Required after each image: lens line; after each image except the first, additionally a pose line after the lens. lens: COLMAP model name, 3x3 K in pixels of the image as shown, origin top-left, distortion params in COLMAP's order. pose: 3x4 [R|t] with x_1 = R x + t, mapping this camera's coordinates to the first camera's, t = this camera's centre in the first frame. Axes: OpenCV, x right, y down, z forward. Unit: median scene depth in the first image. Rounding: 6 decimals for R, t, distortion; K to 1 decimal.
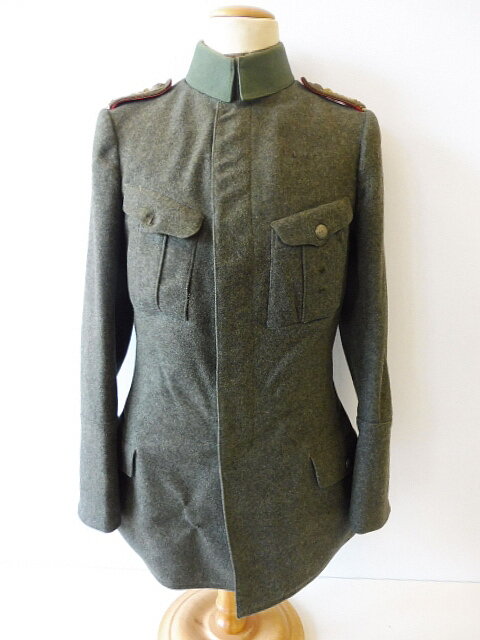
lens RADIAL K [[474.7, 0, 226.4], [0, 474.7, 322.9], [0, 0, 1]] dist [-0.033428, -0.003182]
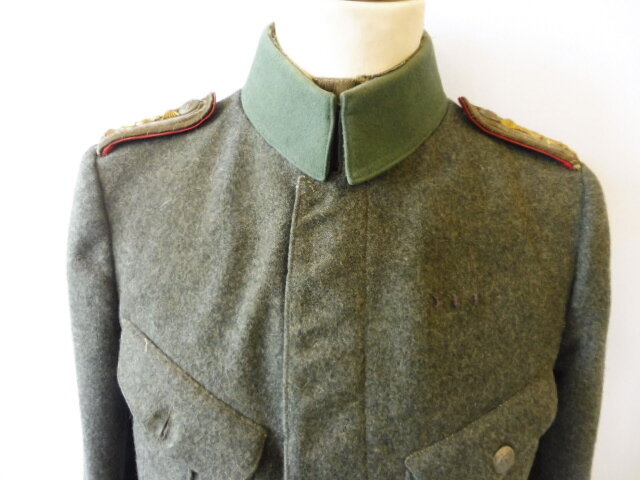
lens RADIAL K [[453.2, 0, 316.6], [0, 453.2, 251.3], [0, 0, 1]] dist [-0.002977, -0.002813]
pose [[0.999924, 0.012257, 0.000944, 0.000777], [-0.012292, 0.995818, 0.090527, -0.445749], [0.000169, -0.090532, 0.995894, 0.537731]]
